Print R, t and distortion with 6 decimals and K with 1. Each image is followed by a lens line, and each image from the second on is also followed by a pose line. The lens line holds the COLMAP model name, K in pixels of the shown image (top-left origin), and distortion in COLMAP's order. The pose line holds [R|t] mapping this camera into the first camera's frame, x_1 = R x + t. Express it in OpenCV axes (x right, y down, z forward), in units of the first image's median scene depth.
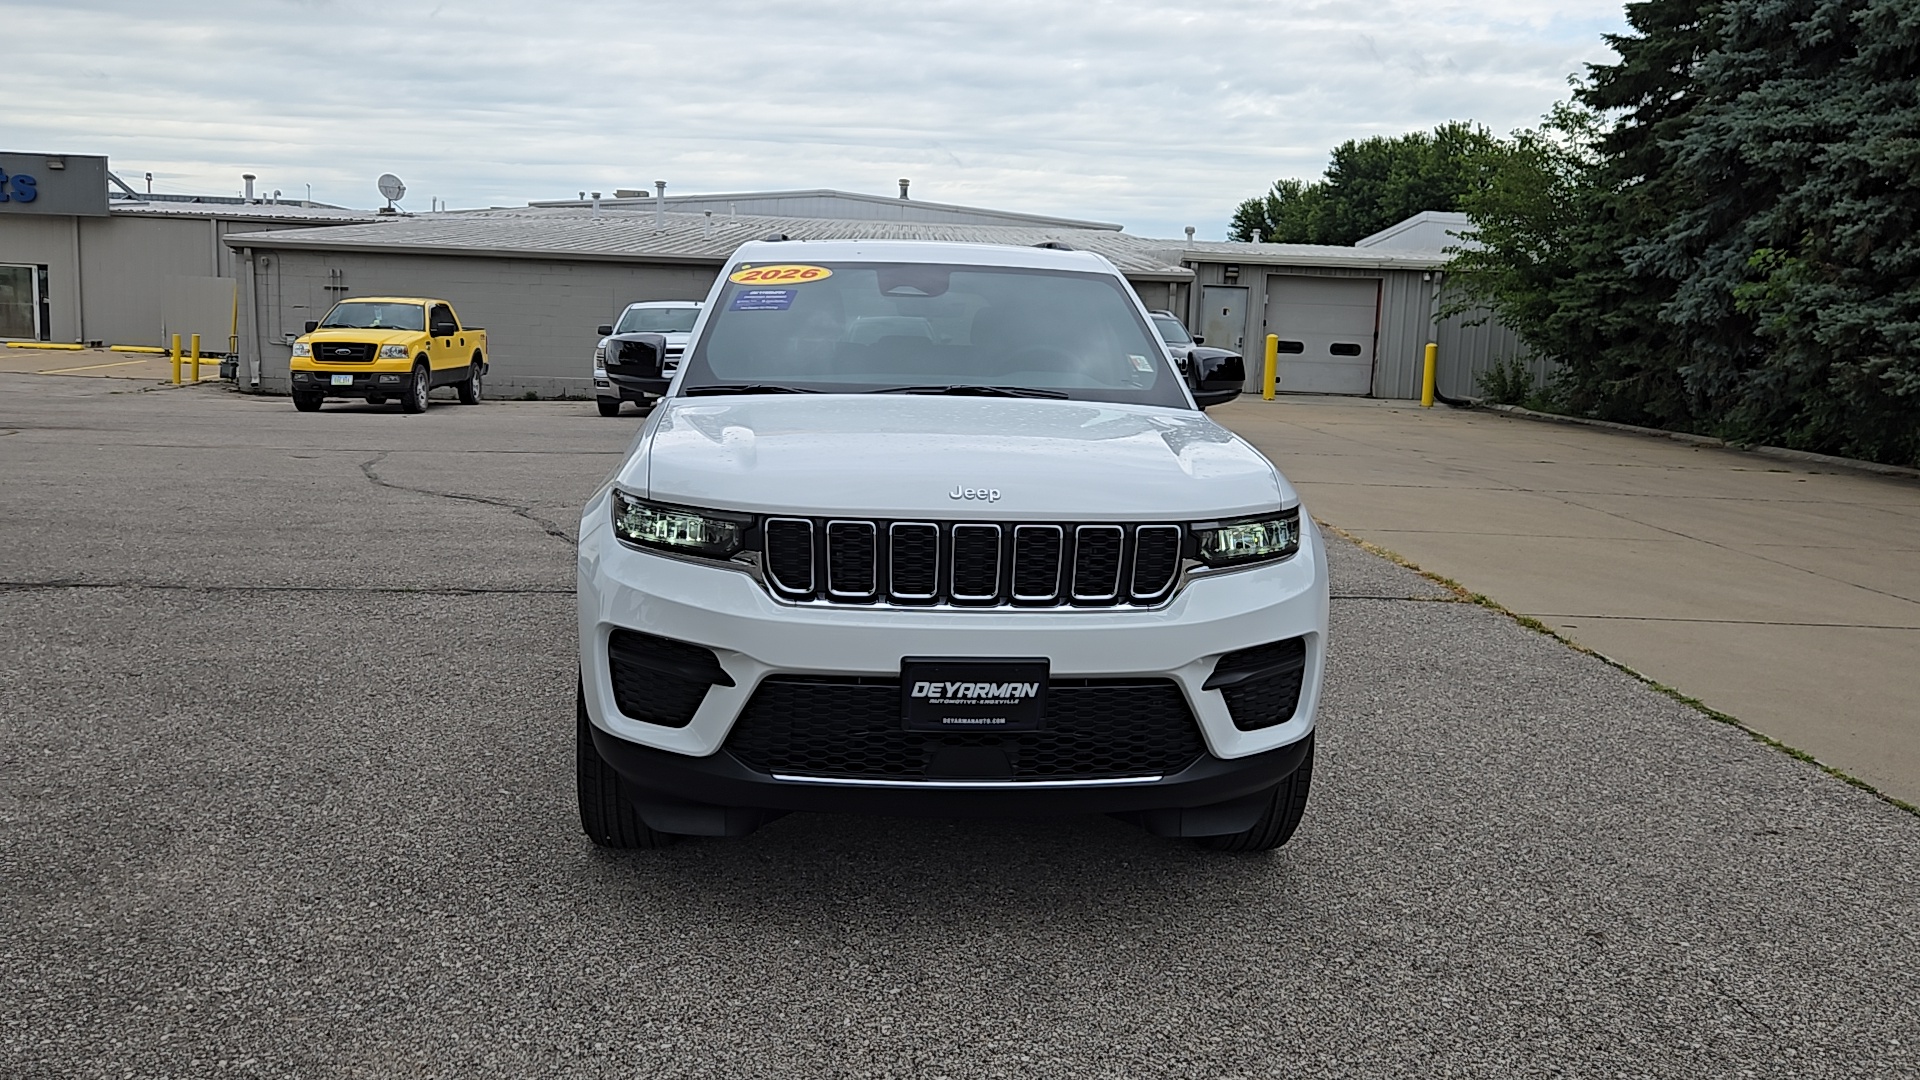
lens RADIAL K [[1591.2, 0, 960.0], [0, 1591.2, 540.0], [0, 0, 1]] dist [0.019489, -0.004397]
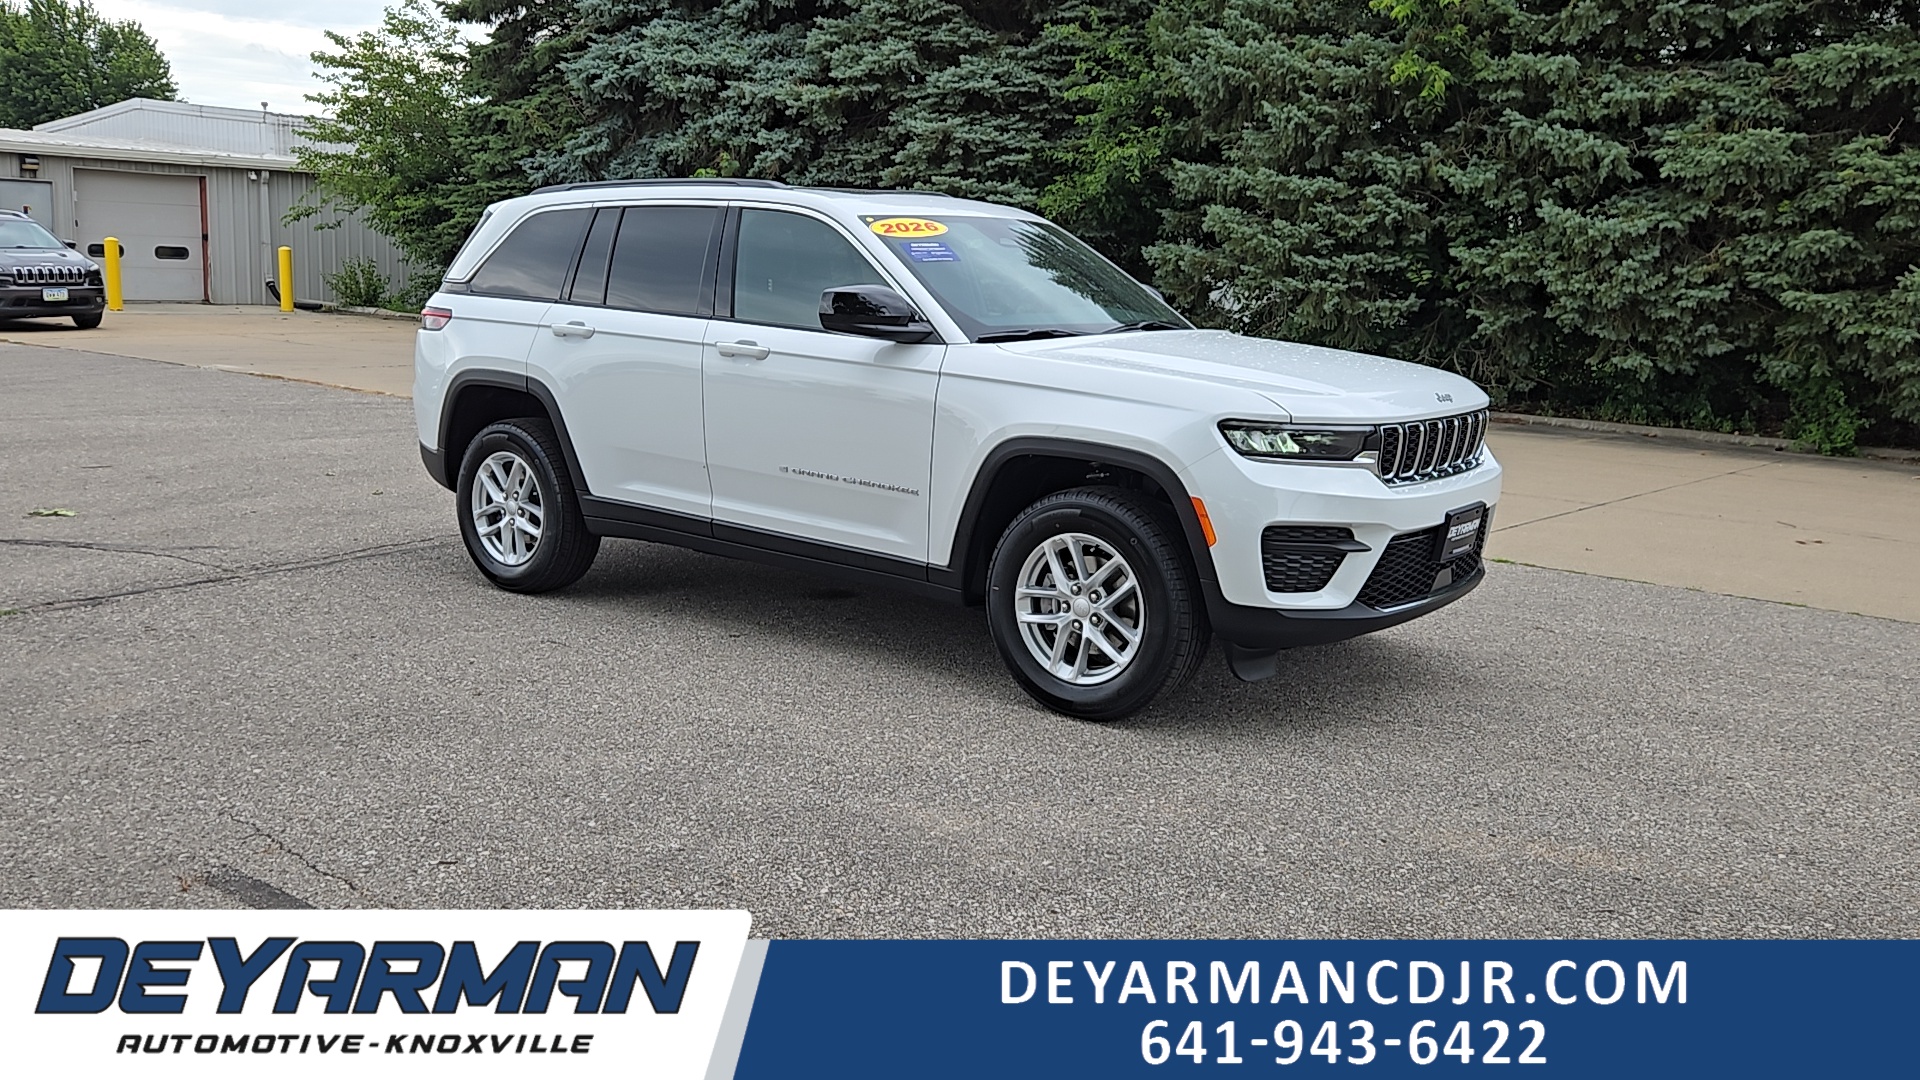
lens RADIAL K [[1493.7, 0, 1094.1], [0, 1493.7, 538.4], [0, 0, 1]] dist [0.000617, 0.004089]
pose [[0.662506, -0.148407, 0.734208, -0.116927], [0.094035, 0.988900, 0.115037, -0.008207], [-0.743131, -0.007172, 0.669108, 0.030537]]
